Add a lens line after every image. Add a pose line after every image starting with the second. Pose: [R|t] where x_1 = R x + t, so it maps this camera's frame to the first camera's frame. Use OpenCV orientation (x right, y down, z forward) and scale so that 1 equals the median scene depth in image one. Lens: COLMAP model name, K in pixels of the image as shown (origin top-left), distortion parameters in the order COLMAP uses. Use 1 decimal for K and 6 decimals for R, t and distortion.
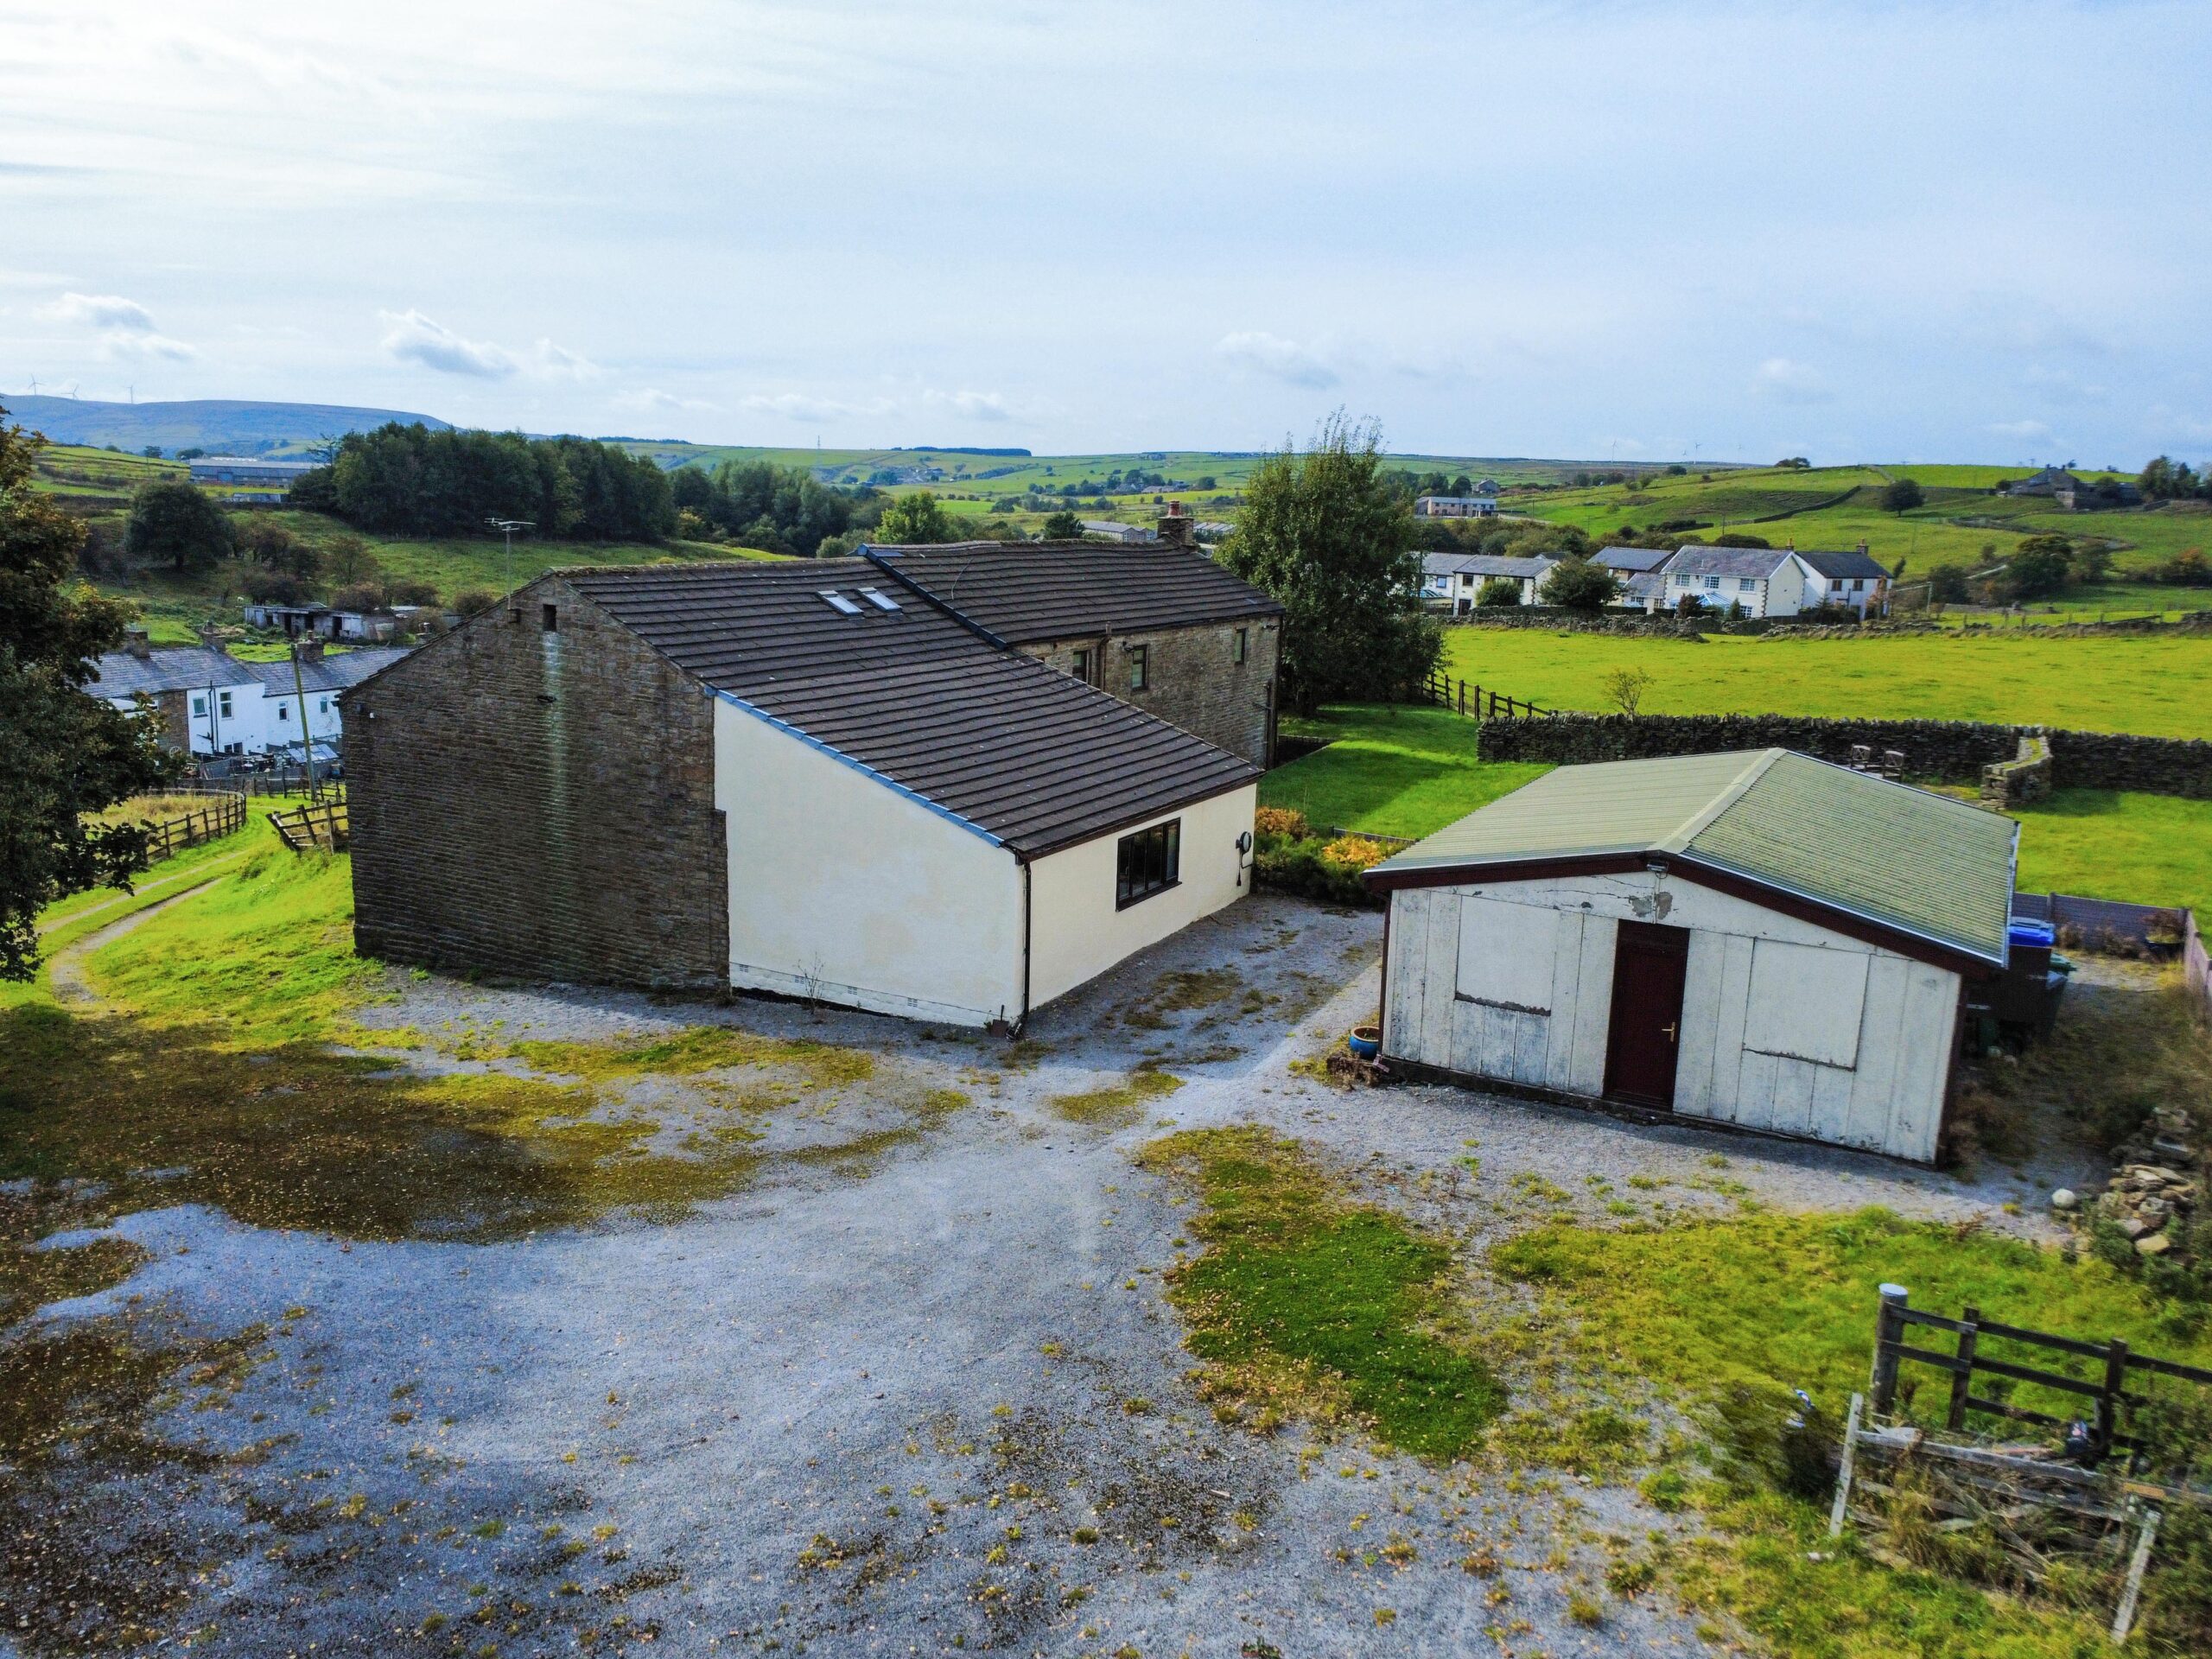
lens RADIAL K [[1661.7, 0, 1117.5], [0, 1661.7, 822.1], [0, 0, 1]] dist [0.007133, -0.008581]
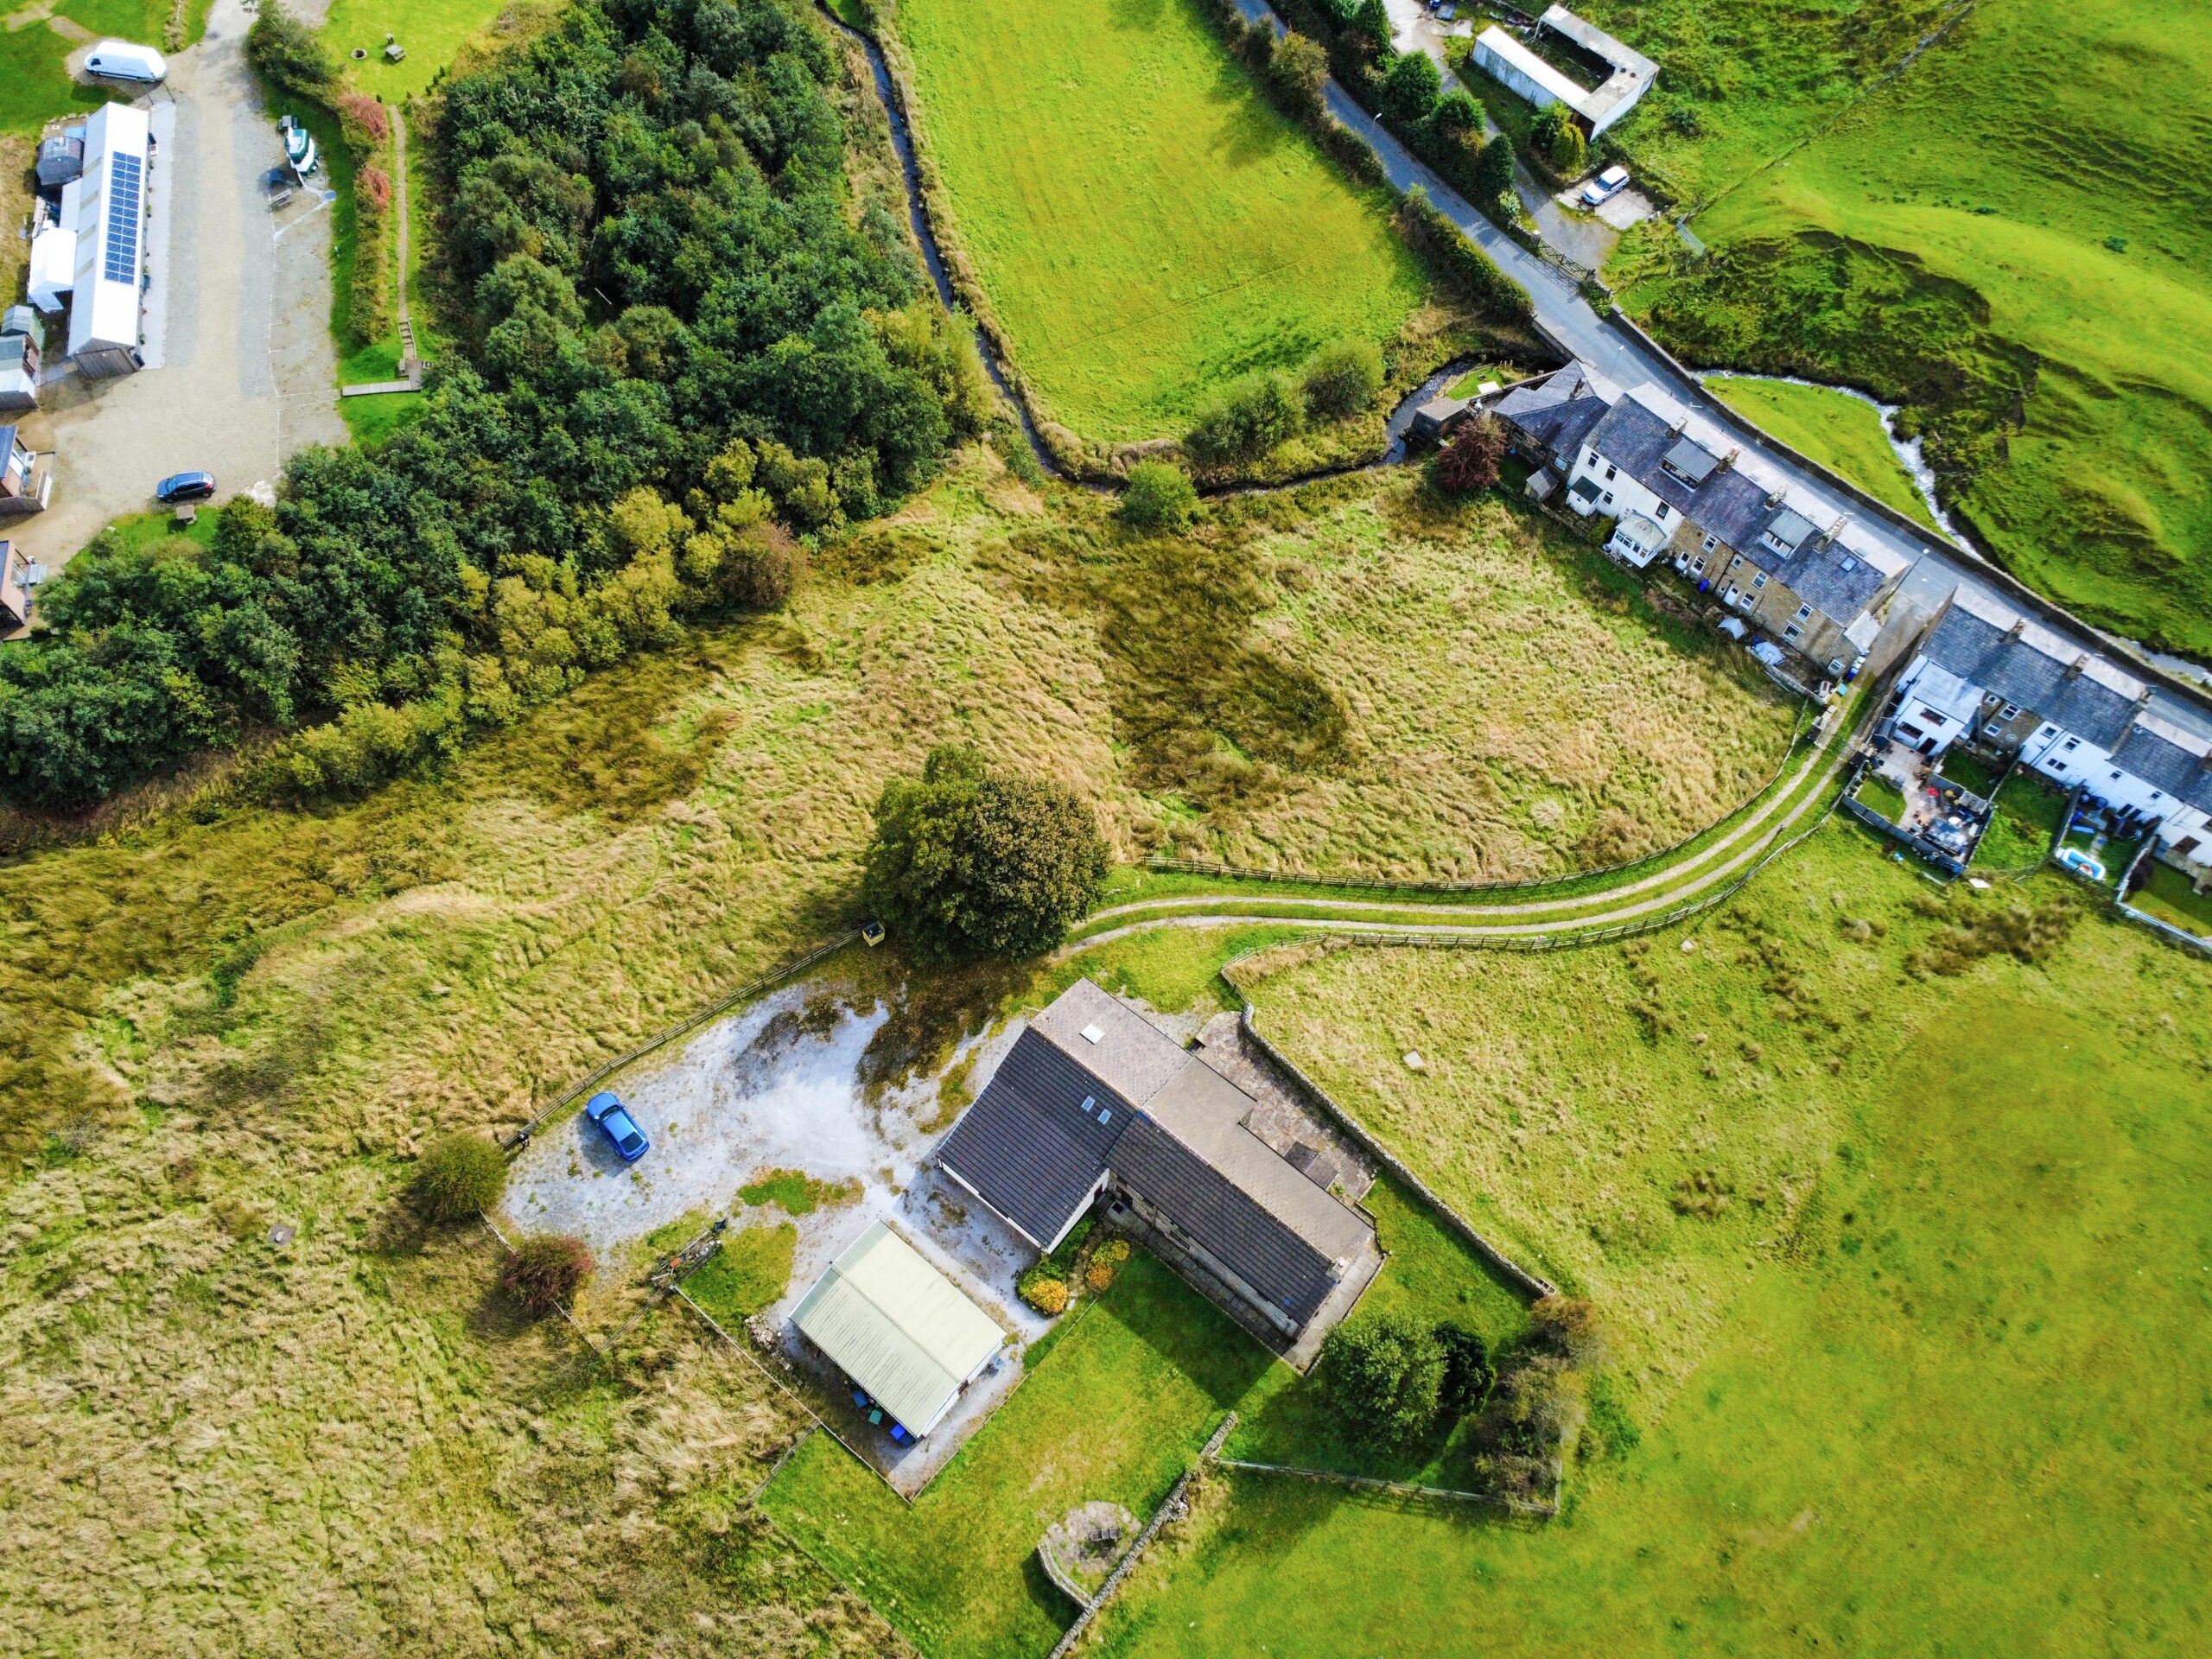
lens RADIAL K [[1661.7, 0, 1117.5], [0, 1661.7, 822.1], [0, 0, 1]] dist [0.007133, -0.008581]
pose [[-0.195135, 0.841195, -0.504295, 1.111280], [-0.226763, 0.461552, 0.857641, -3.579817], [0.954202, 0.281711, 0.100687, 0.689384]]
